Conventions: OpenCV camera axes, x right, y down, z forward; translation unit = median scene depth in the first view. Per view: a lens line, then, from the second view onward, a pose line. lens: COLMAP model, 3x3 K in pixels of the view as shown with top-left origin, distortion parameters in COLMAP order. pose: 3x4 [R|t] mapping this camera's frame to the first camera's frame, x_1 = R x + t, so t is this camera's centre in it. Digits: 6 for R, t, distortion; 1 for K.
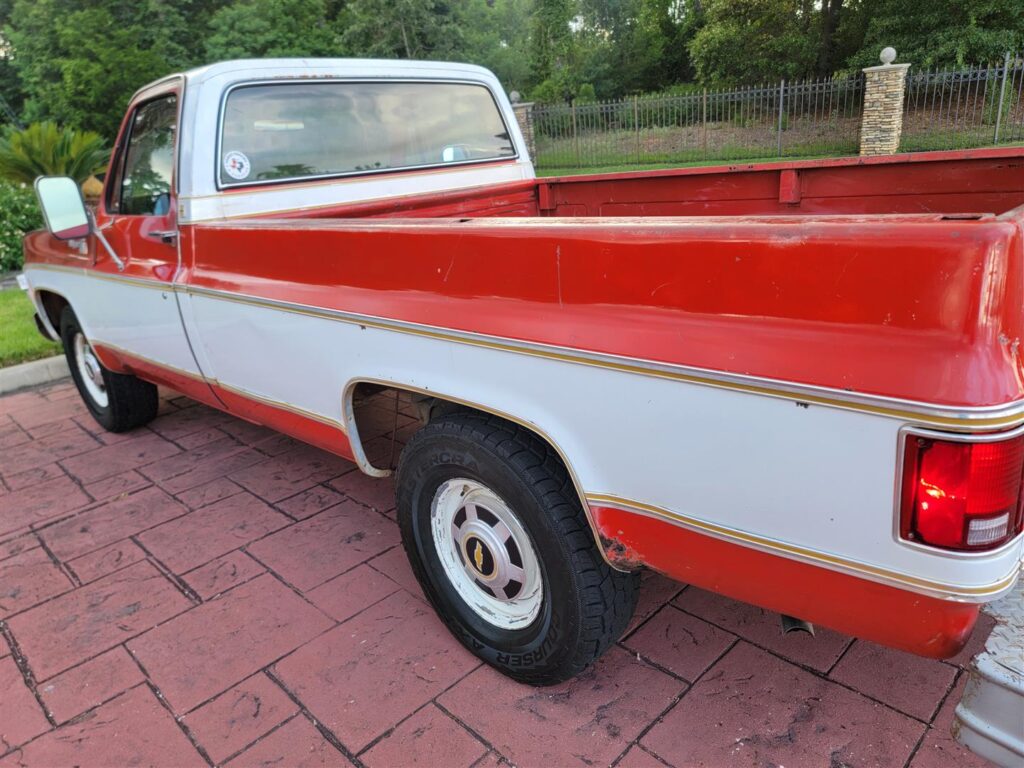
lens RADIAL K [[709.0, 0, 512.6], [0, 709.0, 386.3], [0, 0, 1]] dist [0.074135, -0.062946]
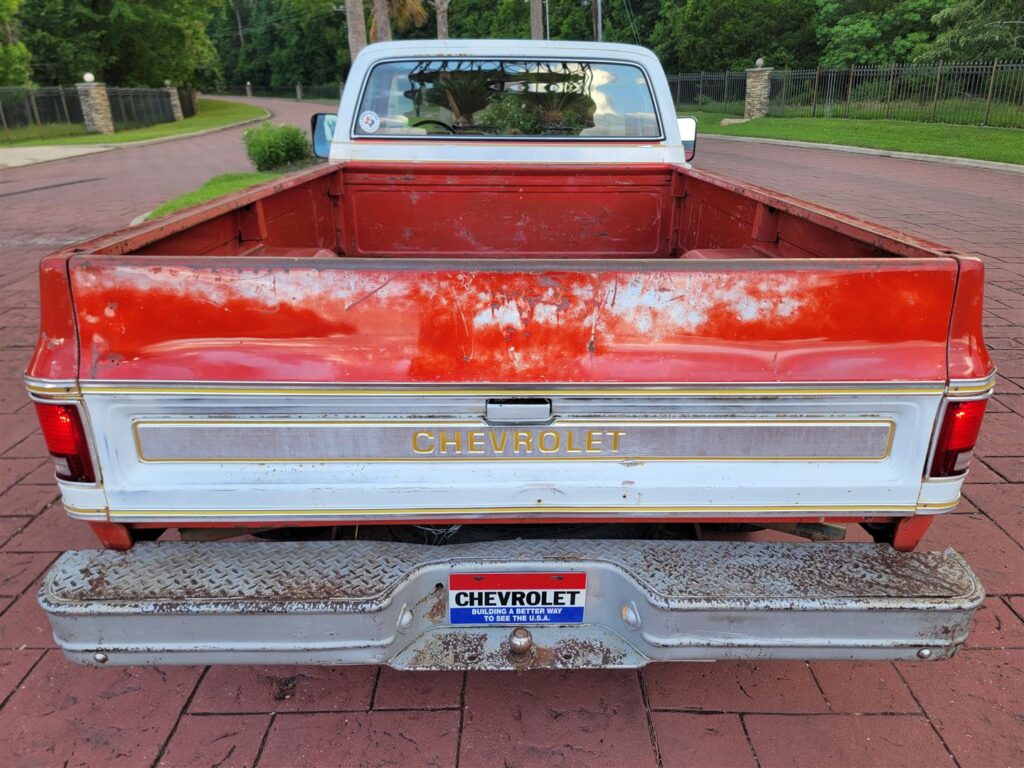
lens RADIAL K [[709.0, 0, 514.8], [0, 709.0, 383.0], [0, 0, 1]] dist [0.074135, -0.062946]
pose [[0.721825, 0.338419, -0.603690, 0.576393], [-0.286544, 0.940151, 0.184417, -0.126976], [0.629970, 0.039867, 0.775596, 0.110234]]
